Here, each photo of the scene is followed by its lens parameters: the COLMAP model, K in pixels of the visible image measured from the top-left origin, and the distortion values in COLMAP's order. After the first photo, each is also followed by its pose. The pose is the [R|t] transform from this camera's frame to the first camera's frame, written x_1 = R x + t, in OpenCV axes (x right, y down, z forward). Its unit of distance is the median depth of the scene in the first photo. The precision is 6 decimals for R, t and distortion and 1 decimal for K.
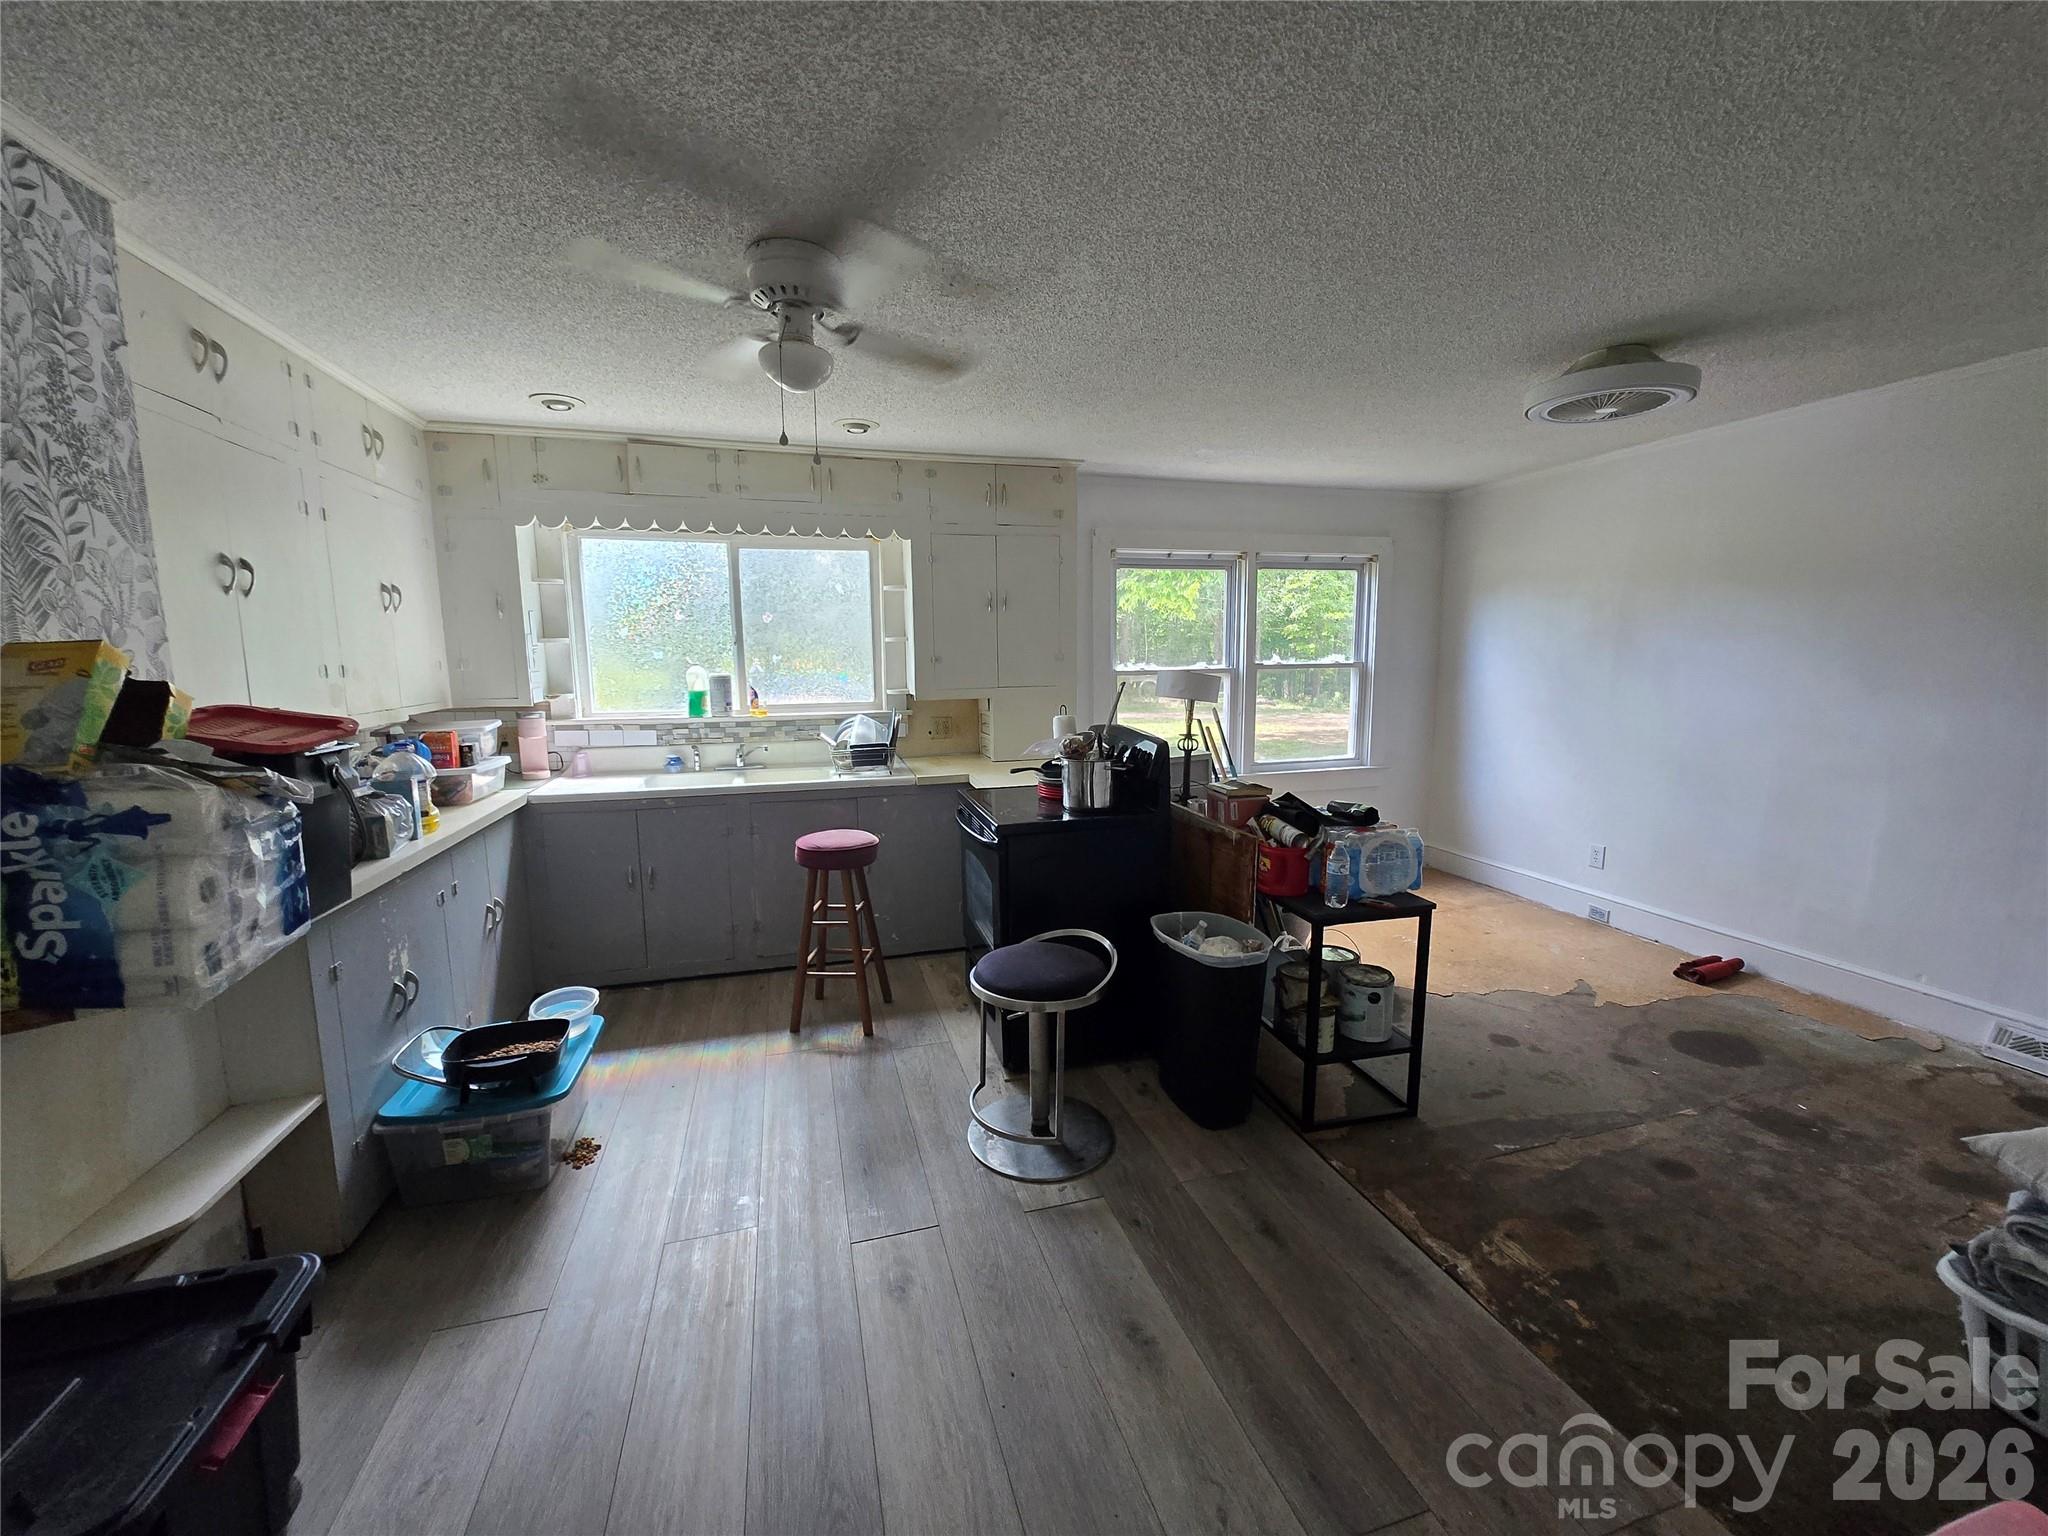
lens RADIAL K [[799.4, 0, 1021.4], [0, 799.4, 762.6], [0, 0, 1]] dist [0.000899, -0.001987]
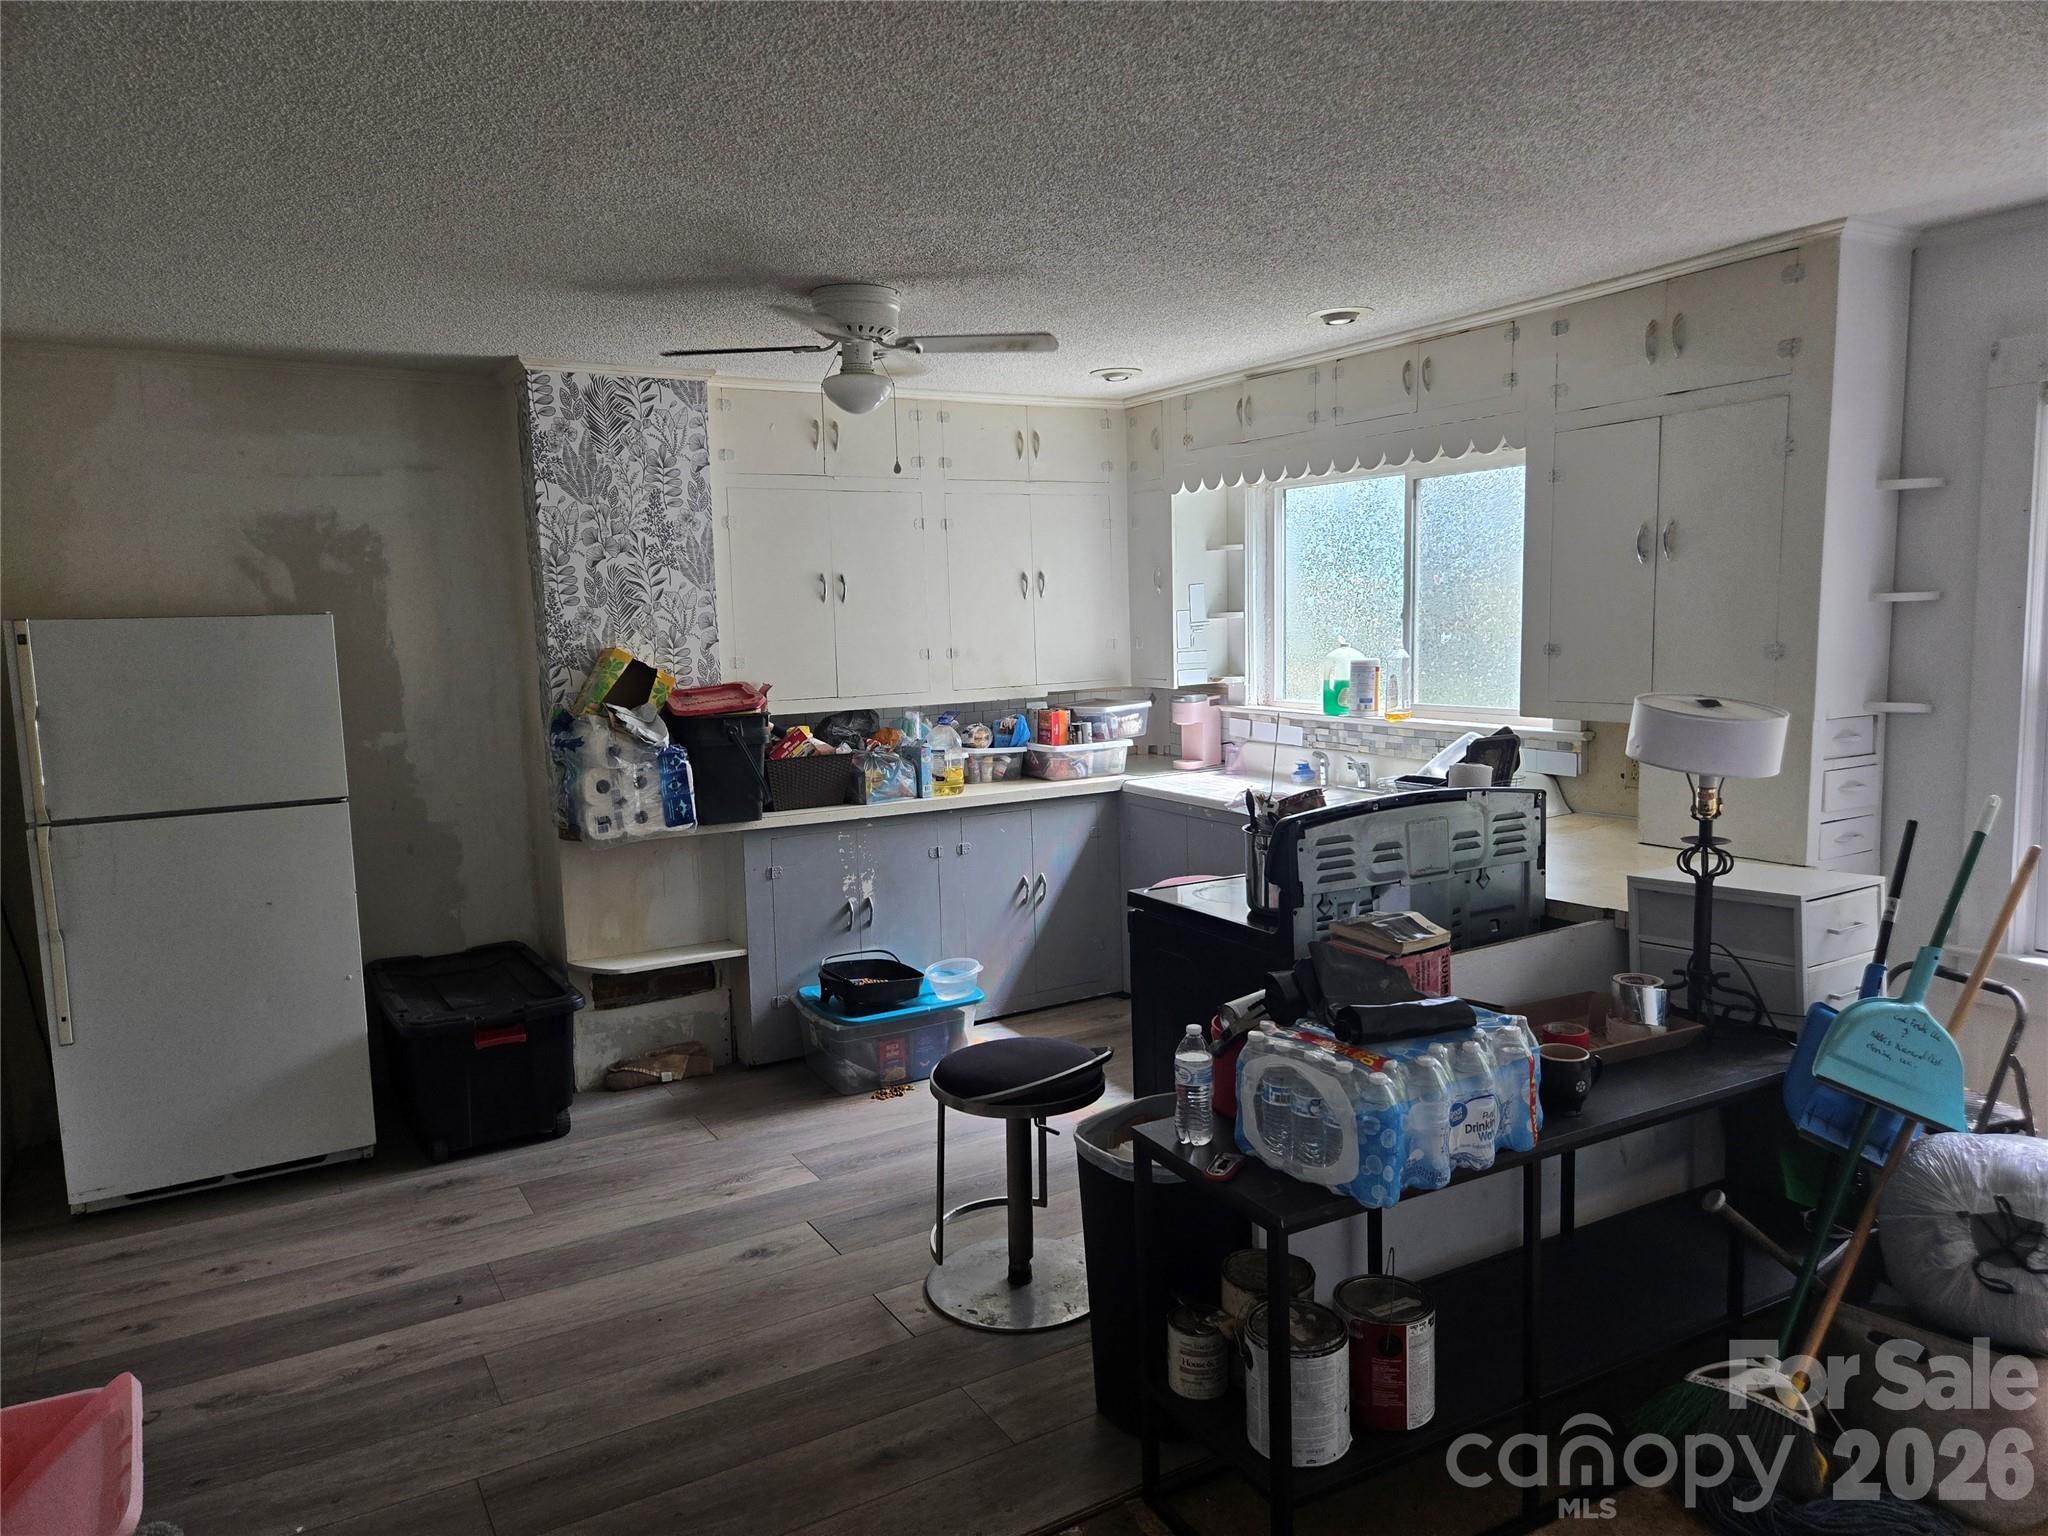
lens RADIAL K [[1374.7, 0, 1009.6], [0, 1374.7, 771.3], [0, 0, 1]] dist [0.071398, -0.055115]
pose [[0.250987, 0.119321, -0.960608, 1.030099], [-0.107226, 0.989693, 0.094918, -0.126199], [0.962033, 0.079179, 0.261194, 0.490577]]
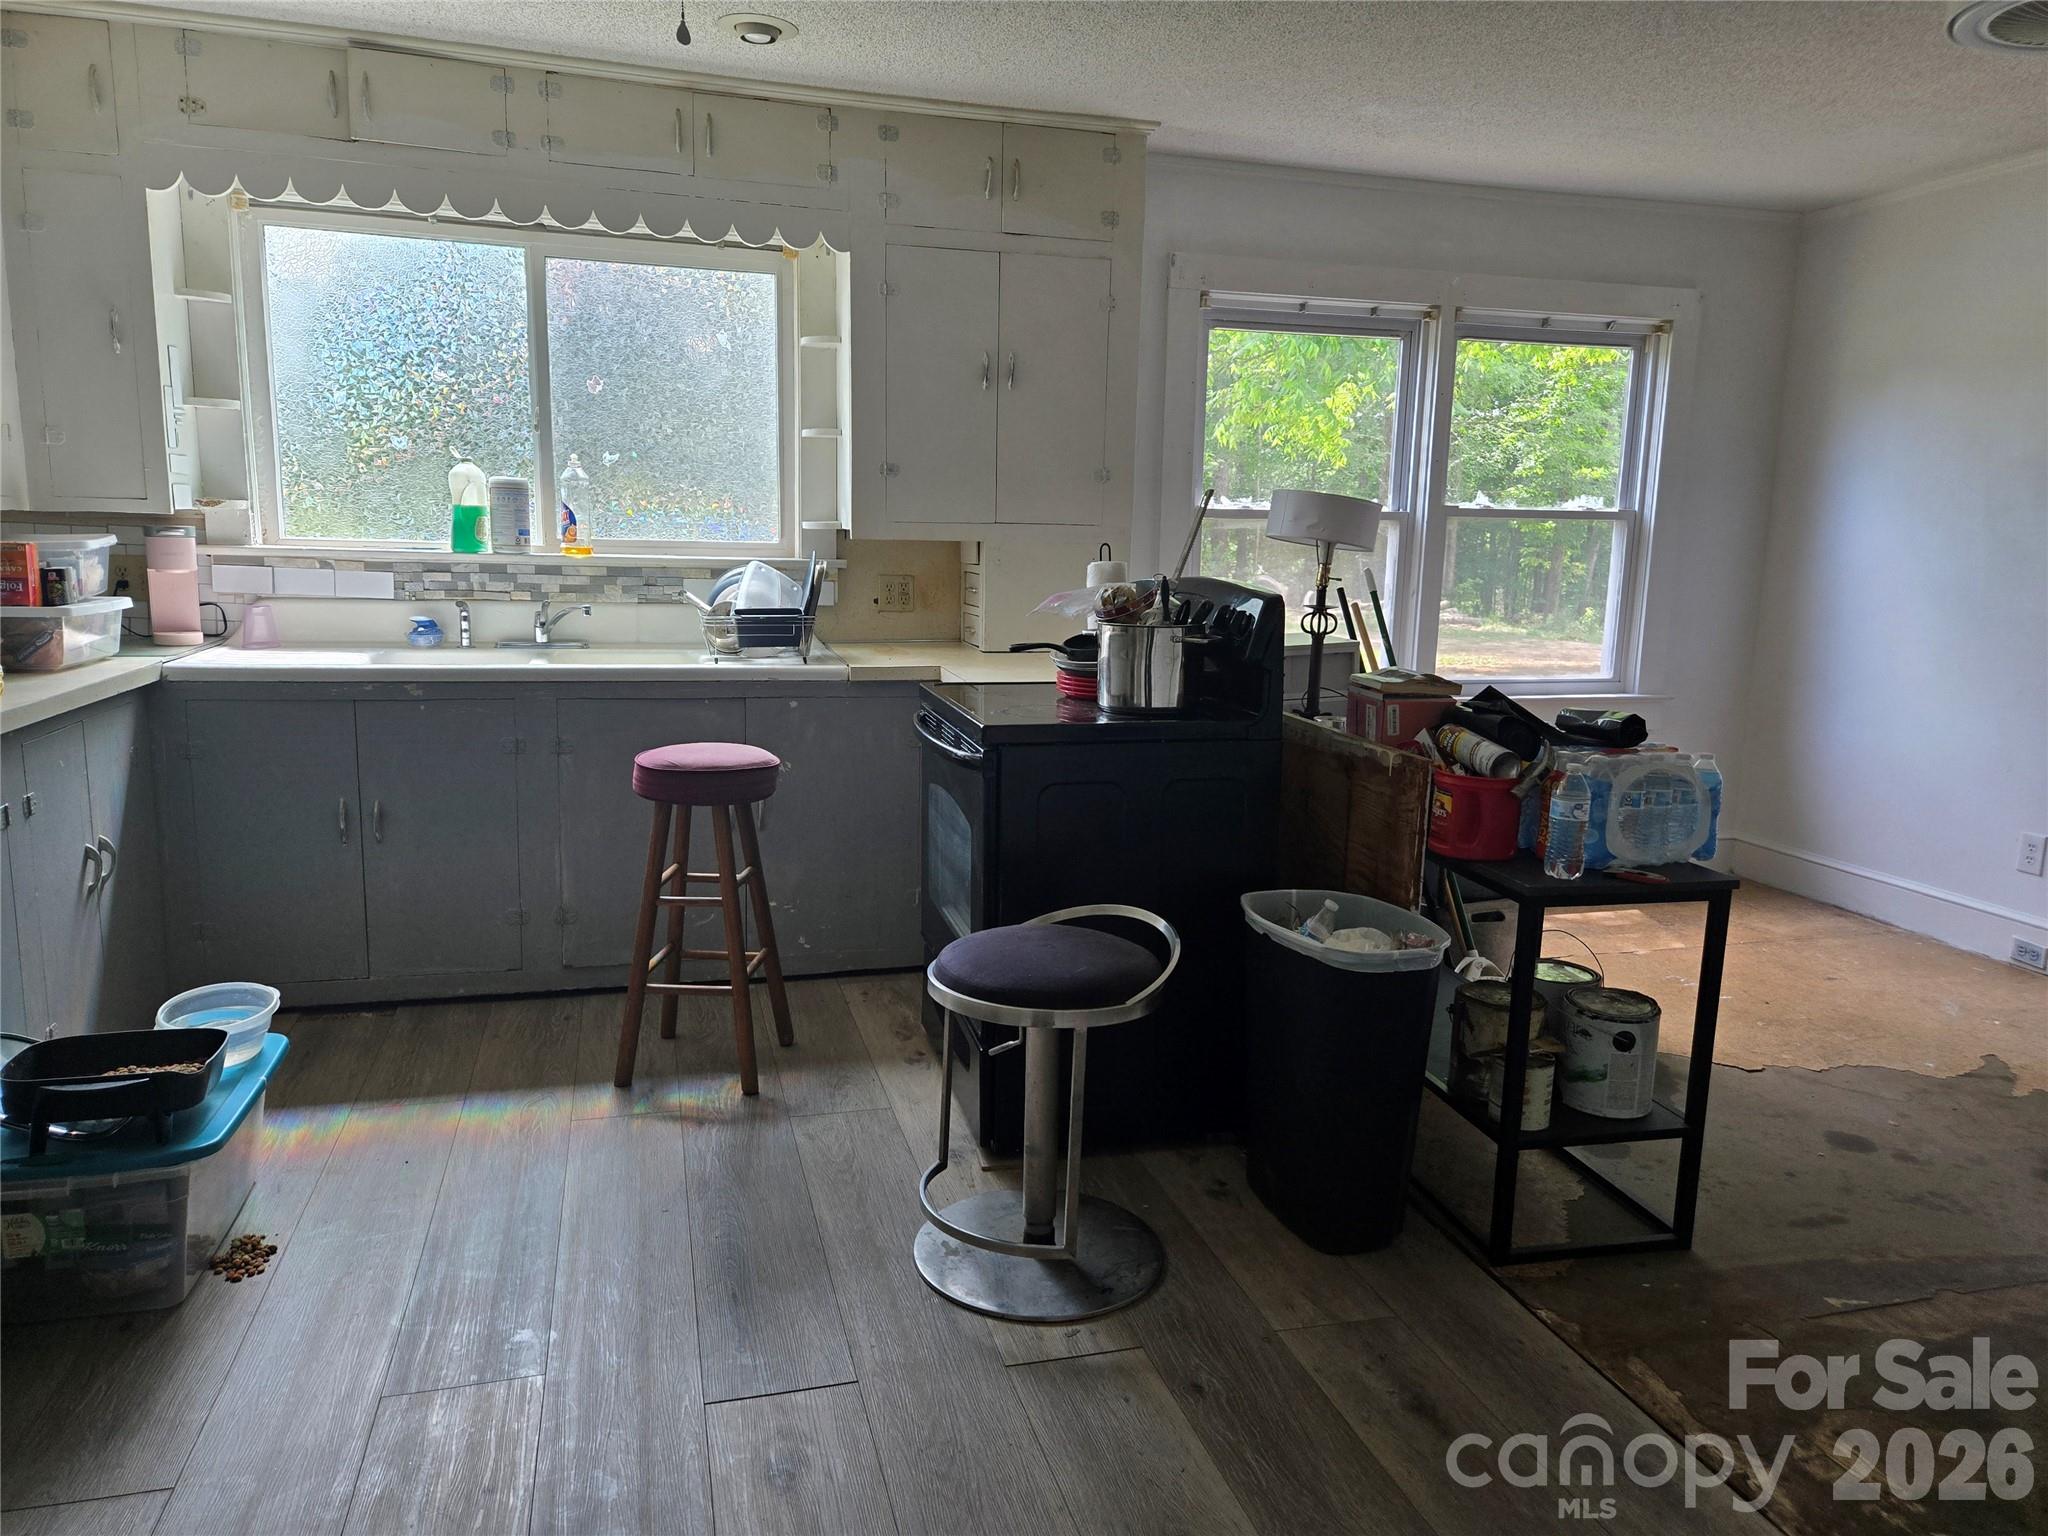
lens RADIAL K [[1374.7, 0, 1034.8], [0, 1374.7, 761.9], [0, 0, 1]] dist [0.071398, -0.055115]
pose [[0.999390, 0.034907, 0.000959, 0.006273], [-0.034920, 0.998911, 0.030950, 0.063605], [0.000123, -0.030964, 0.999520, -0.000464]]
